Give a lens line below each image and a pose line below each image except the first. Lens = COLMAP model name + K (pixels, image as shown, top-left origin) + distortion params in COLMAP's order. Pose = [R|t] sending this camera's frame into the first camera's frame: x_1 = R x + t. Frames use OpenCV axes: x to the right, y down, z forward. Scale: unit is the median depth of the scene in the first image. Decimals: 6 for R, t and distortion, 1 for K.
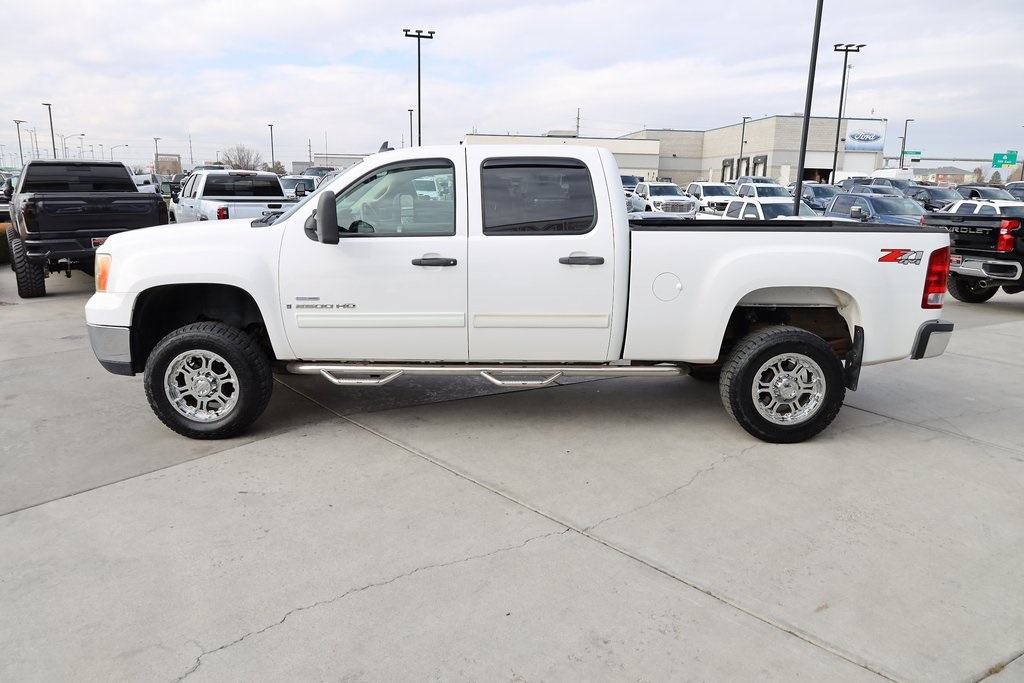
lens RADIAL K [[679.0, 0, 512.0], [0, 679.0, 341.5], [0, 0, 1]] dist [0.003483, 0.001397]
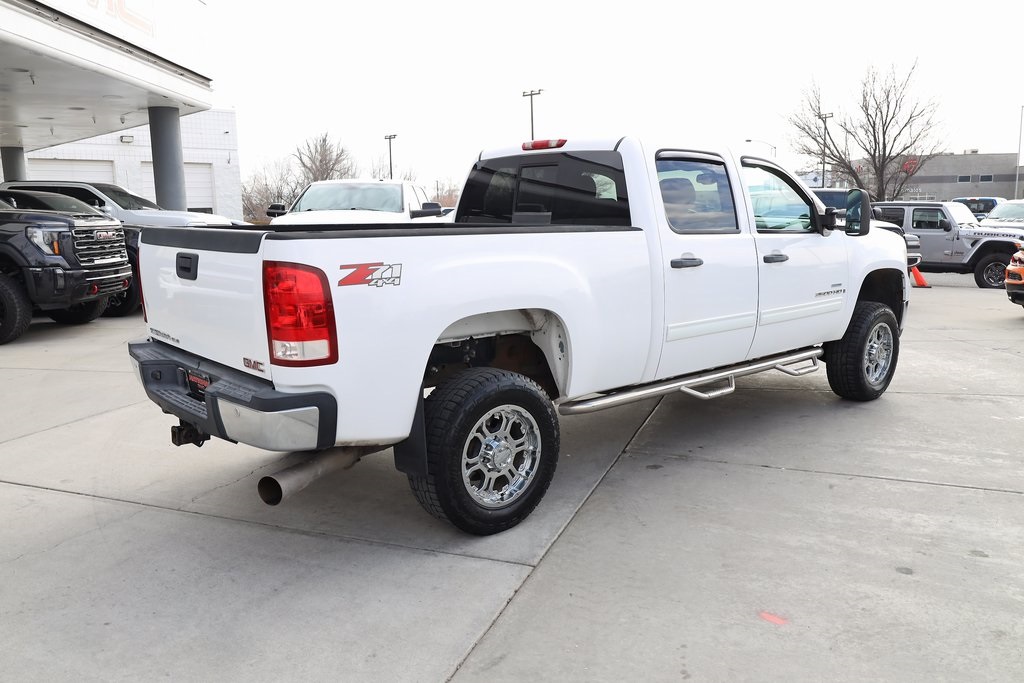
lens RADIAL K [[789.1, 0, 523.1], [0, 789.1, 343.7], [0, 0, 1]] dist [0.005477, -0.040436]
pose [[-0.736347, 0.107409, -0.668024, 0.961835], [-0.141489, 0.941046, 0.307267, -0.394452], [0.661645, 0.320773, -0.677739, 2.016783]]
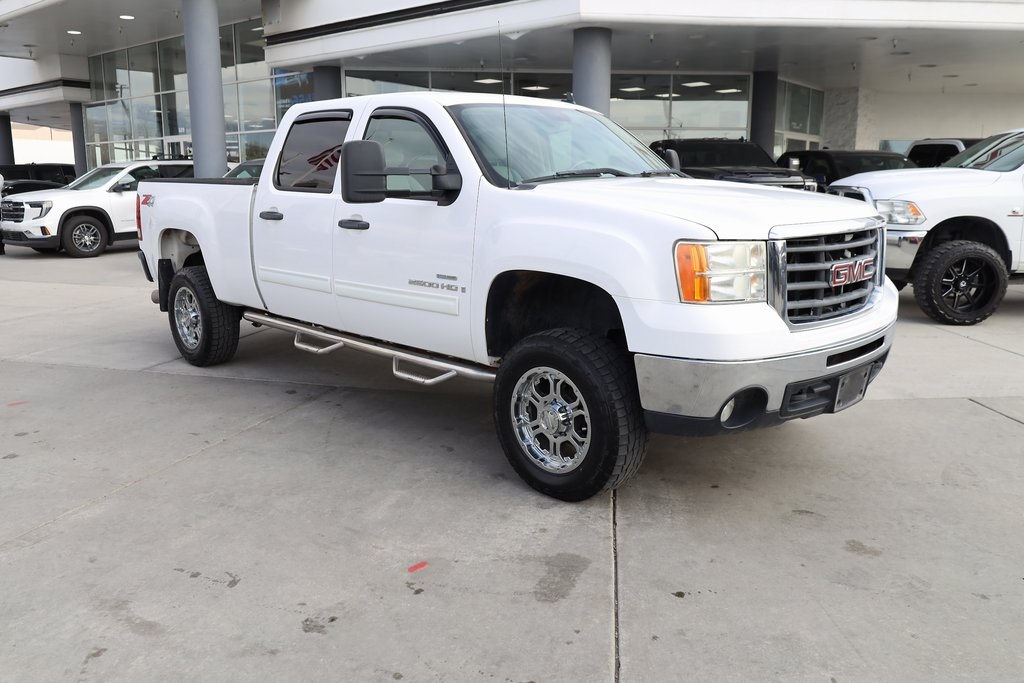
lens RADIAL K [[814.9, 0, 536.5], [0, 814.9, 338.7], [0, 0, 1]] dist [-0.026923, -0.002320]
pose [[-0.733137, -0.148295, 0.663716, -1.016993], [0.123881, 0.930488, 0.344739, -0.404281], [-0.668703, 0.334963, -0.663804, 2.024467]]
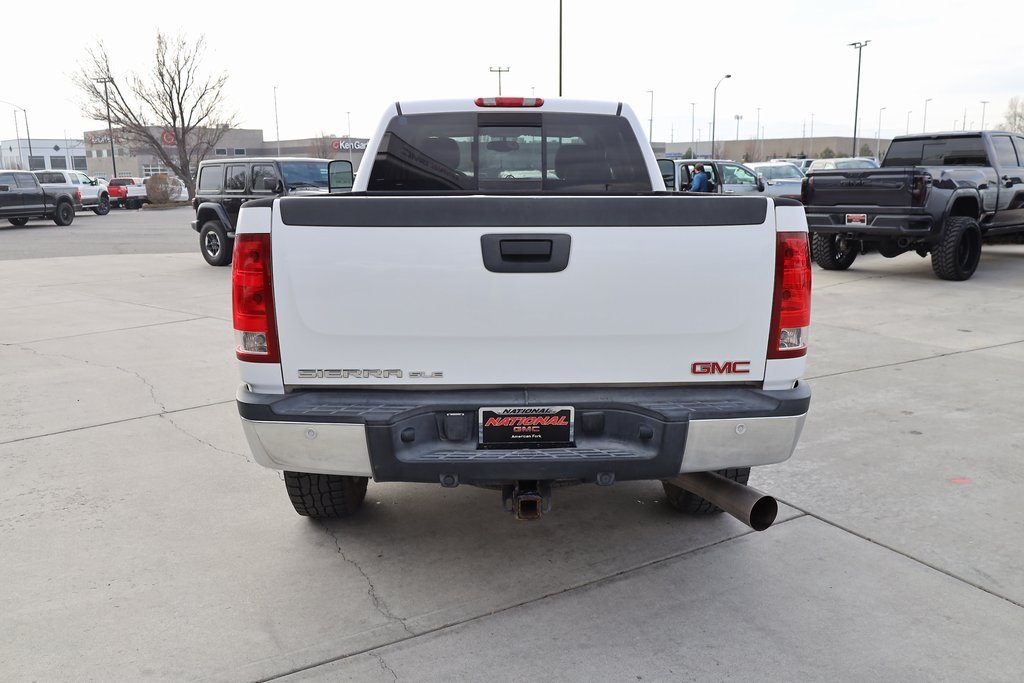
lens RADIAL K [[789.1, 0, 523.1], [0, 789.1, 343.7], [0, 0, 1]] dist [0.005477, -0.040436]
pose [[0.041051, 0.195066, -0.979931, 1.214587], [-0.199738, 0.962563, 0.183241, -0.208830], [0.978989, 0.188207, 0.078476, 1.169516]]
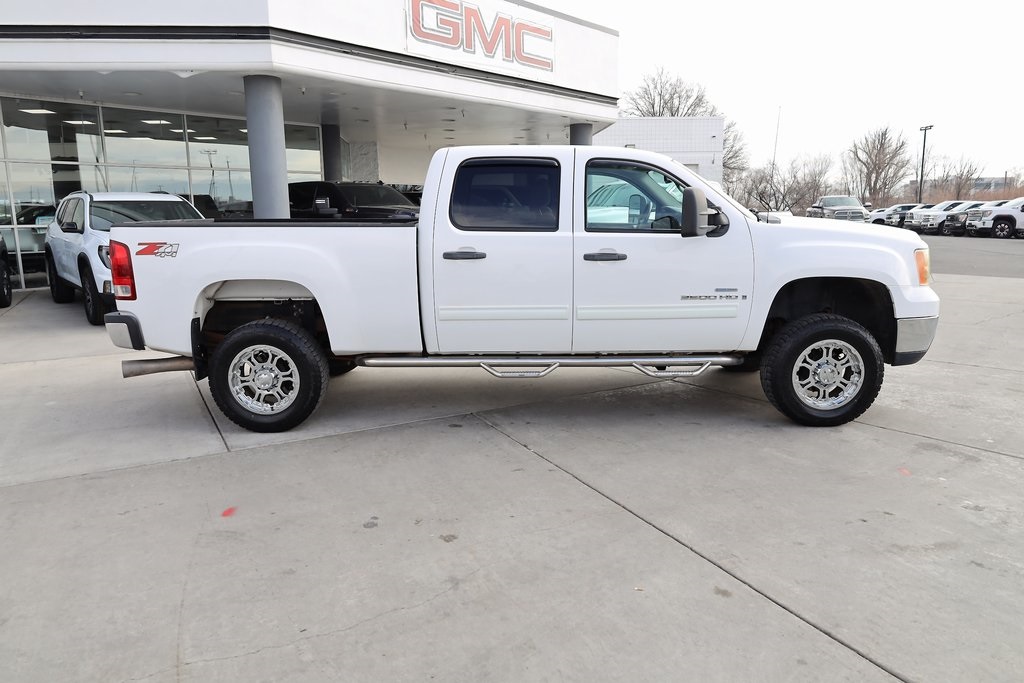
lens RADIAL K [[715.3, 0, 527.6], [0, 715.3, 343.4], [0, 0, 1]] dist [-0.002267, 0.001362]
pose [[-0.999730, 0.000669, -0.023235, 0.028513], [-0.008375, 0.922092, 0.386880, -0.506978], [0.021684, 0.386970, -0.921837, 2.488272]]
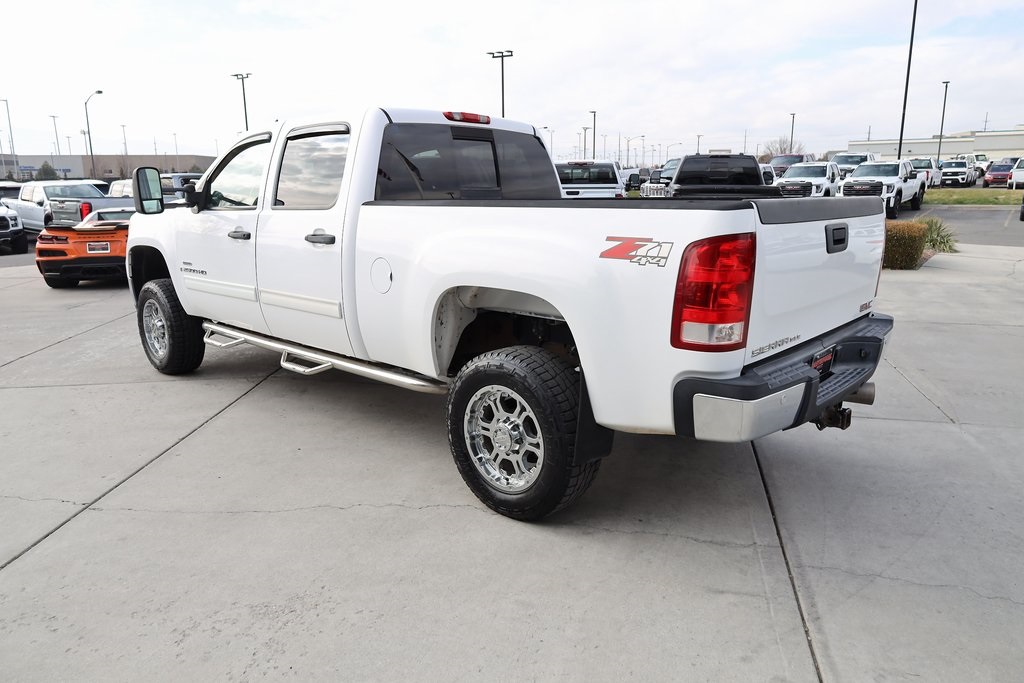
lens RADIAL K [[684.3, 0, 512.0], [0, 684.3, 341.5], [0, 0, 1]] dist [-0.011539, -0.001054]
pose [[0.743571, 0.133456, -0.655204, 0.874161], [-0.126955, 0.990234, 0.057619, -0.068818], [0.656494, 0.040338, 0.753252, 0.496937]]
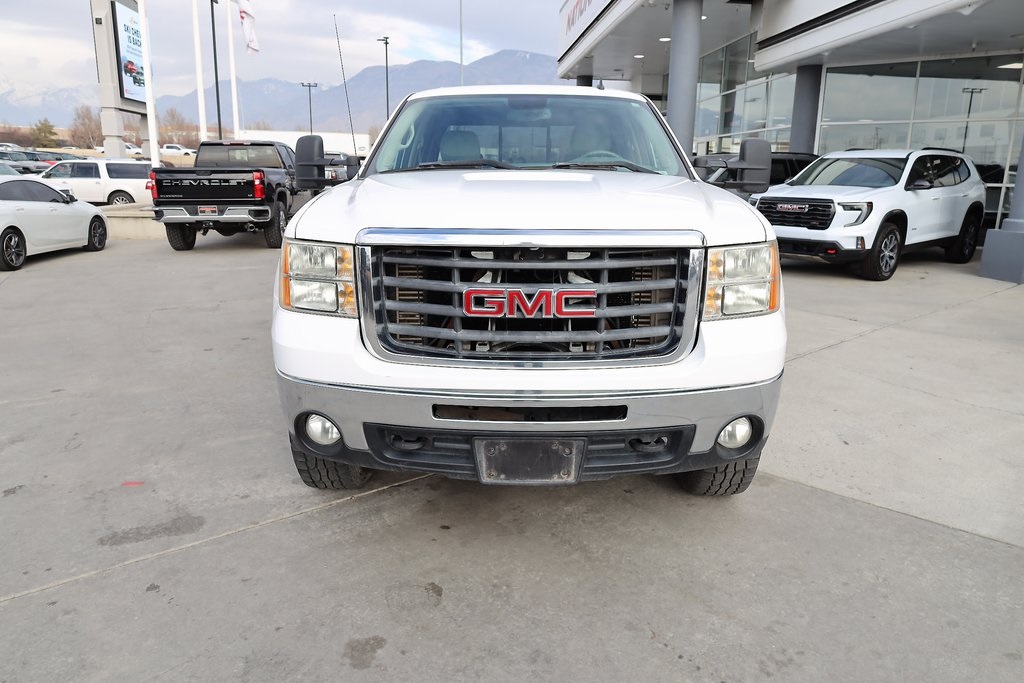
lens RADIAL K [[698.6, 0, 513.6], [0, 698.6, 344.3], [0, 0, 1]] dist [-0.010260, -0.002203]
pose [[-0.010759, -0.255777, 0.966676, -1.197126], [0.192414, 0.948136, 0.253013, -0.241816], [-0.981255, 0.188724, 0.039014, 1.221098]]
